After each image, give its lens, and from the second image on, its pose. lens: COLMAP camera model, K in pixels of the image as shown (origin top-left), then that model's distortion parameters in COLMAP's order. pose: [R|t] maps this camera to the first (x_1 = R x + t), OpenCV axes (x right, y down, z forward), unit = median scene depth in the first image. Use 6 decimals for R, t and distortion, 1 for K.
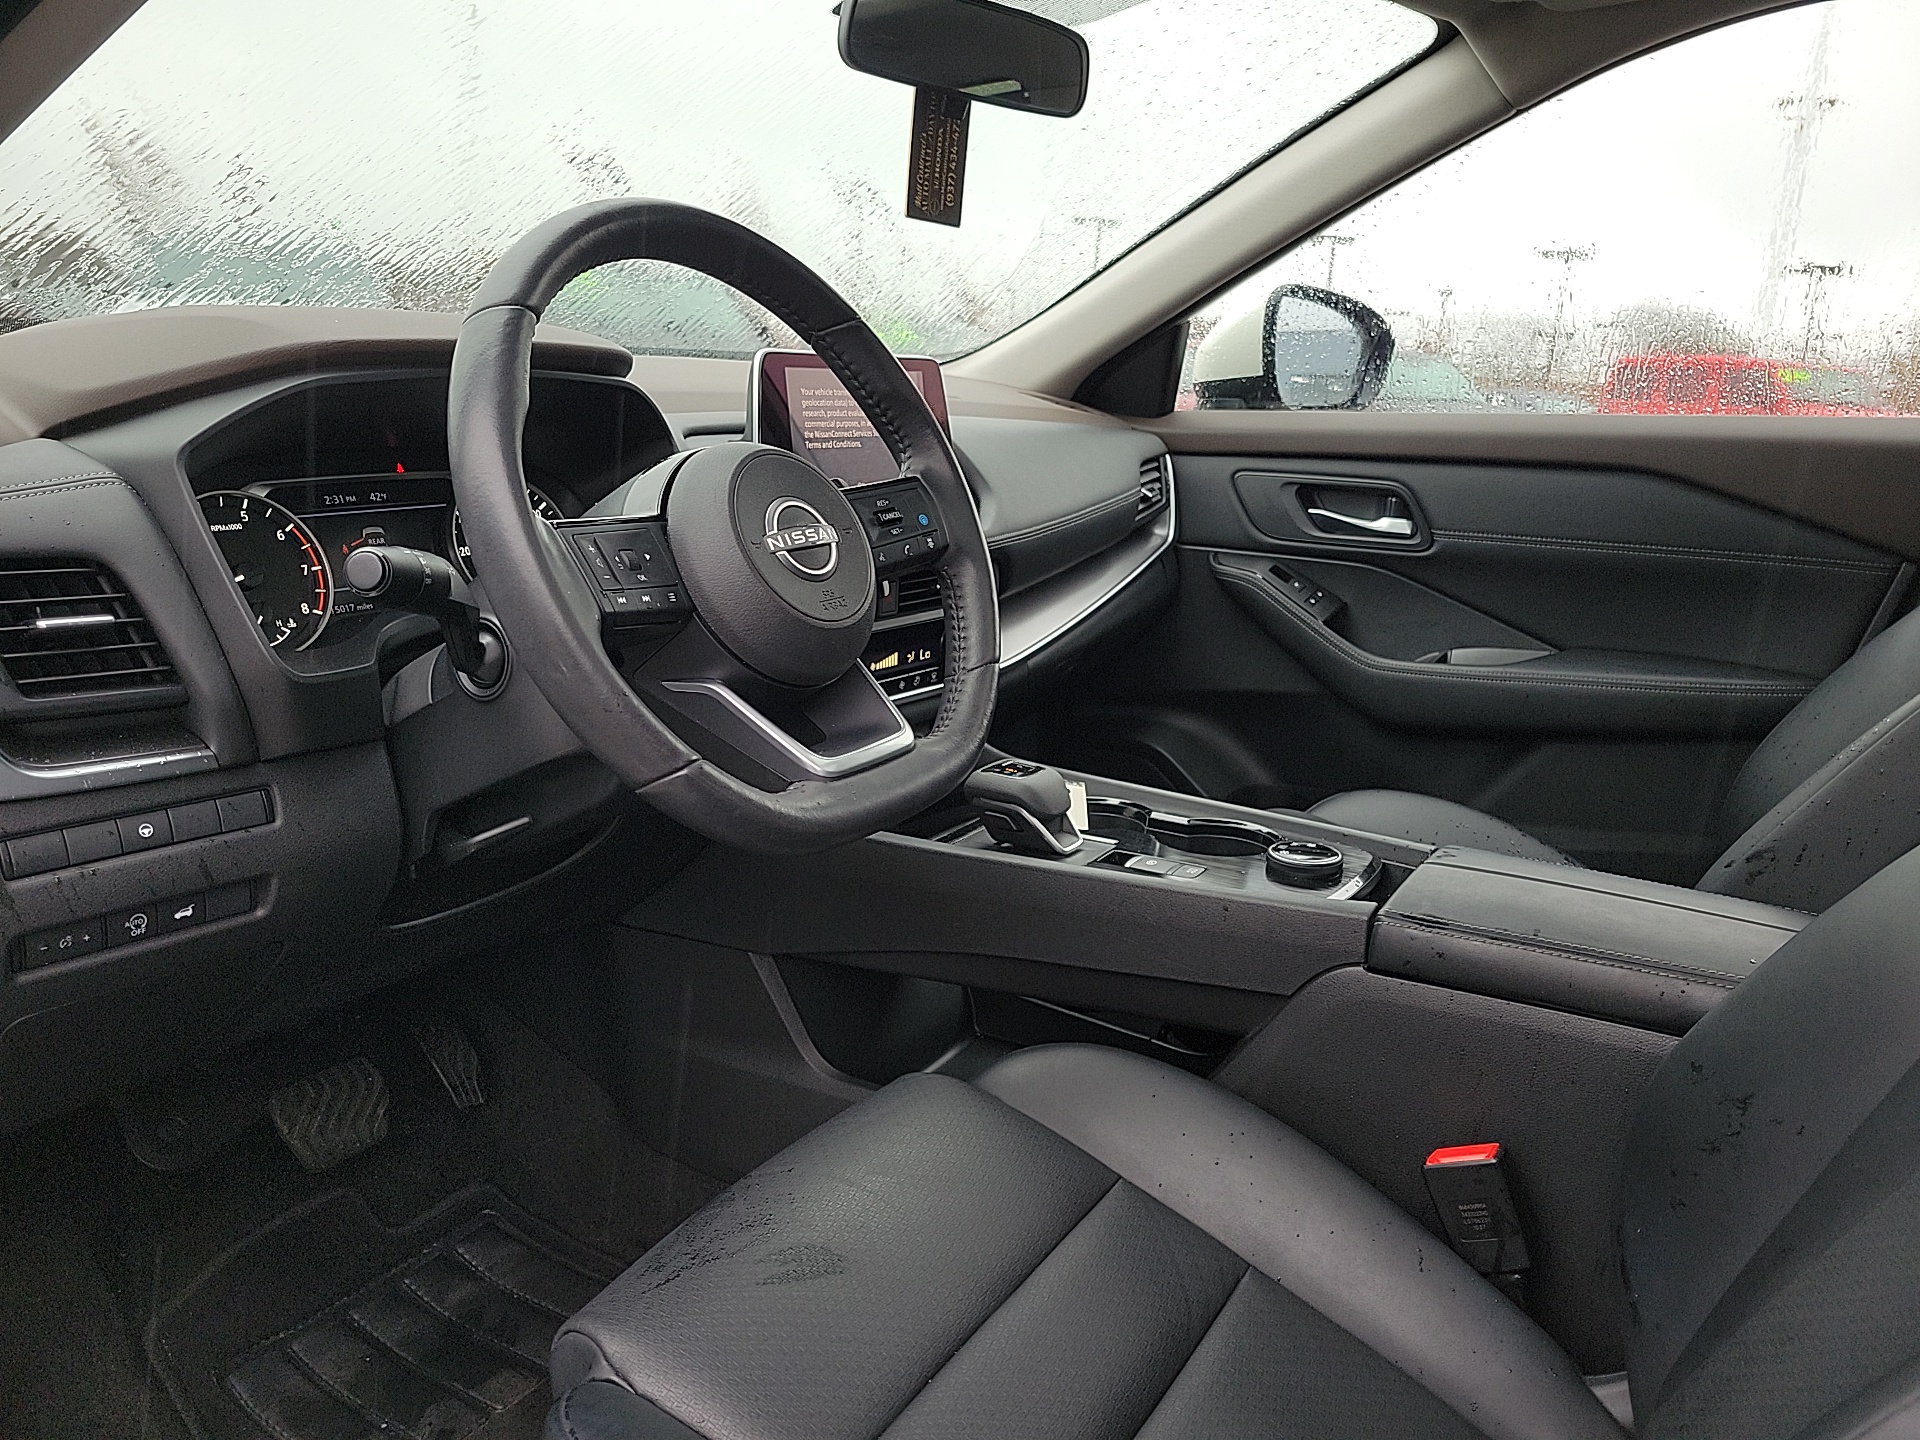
lens RADIAL K [[1427.9, 0, 934.3], [0, 1427.9, 722.8], [0, 0, 1]] dist [0.015903, -0.006534]
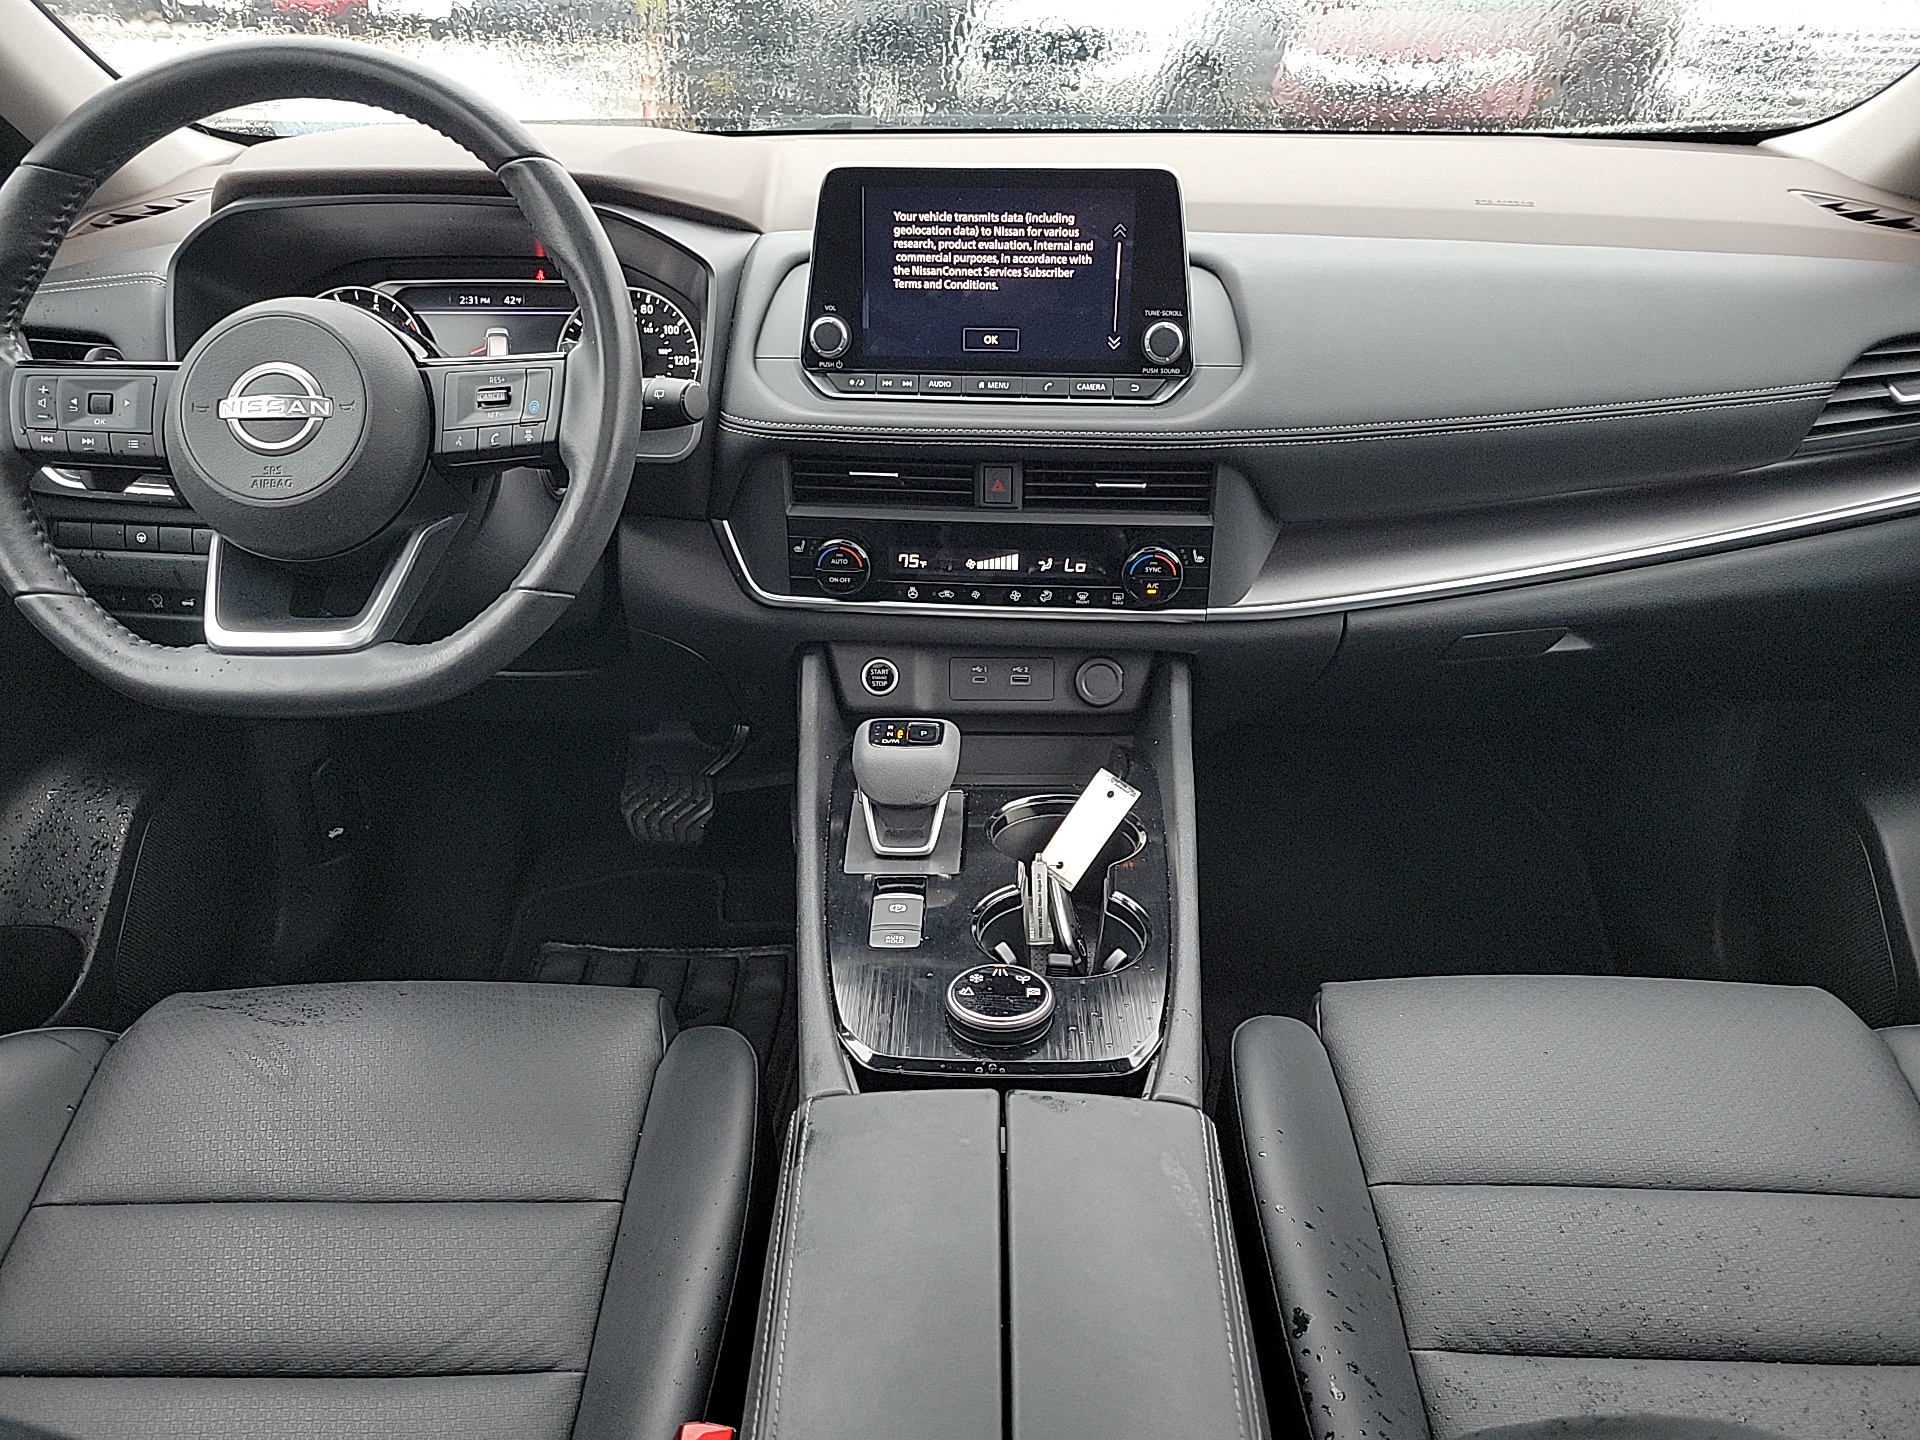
lens RADIAL K [[1437.0, 0, 938.5], [0, 1437.0, 729.1], [0, 0, 1]] dist [0.070837, -0.048312]
pose [[0.520311, 0.341736, -0.782619, 0.689239], [-0.185511, 0.939787, 0.287031, -0.201571], [0.833584, -0.004160, 0.552377, 0.566166]]
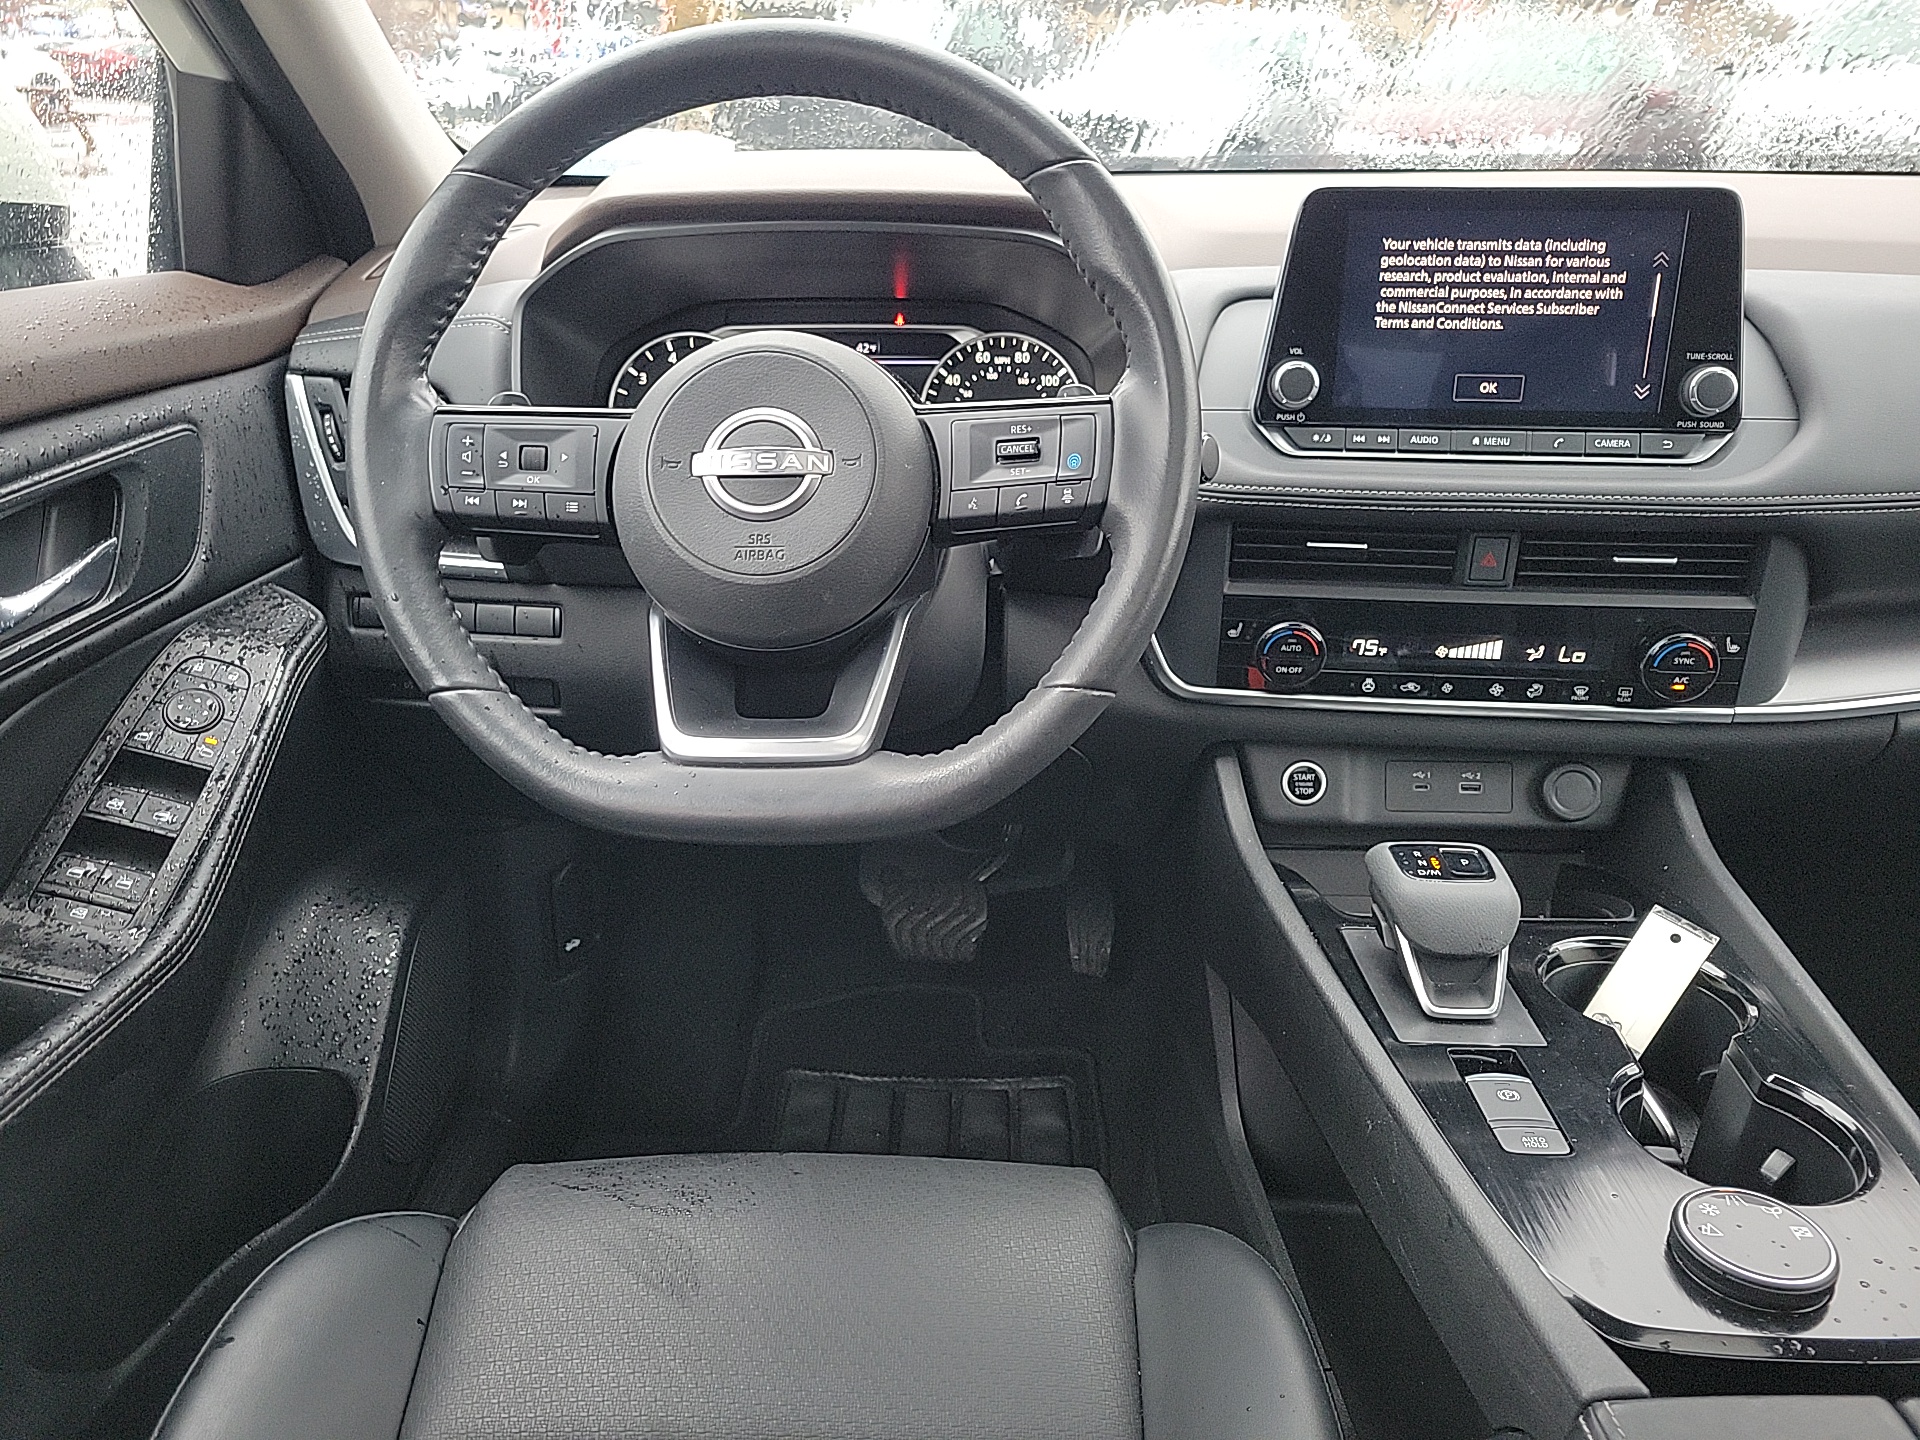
lens RADIAL K [[1443.1, 0, 936.9], [0, 1443.1, 712.7], [0, 0, 1]] dist [0.053231, -0.037248]
pose [[0.513975, 0.297478, -0.804572, 0.443721], [-0.191786, 0.954051, 0.230229, -0.137422], [0.836091, 0.035974, 0.547410, 0.442641]]
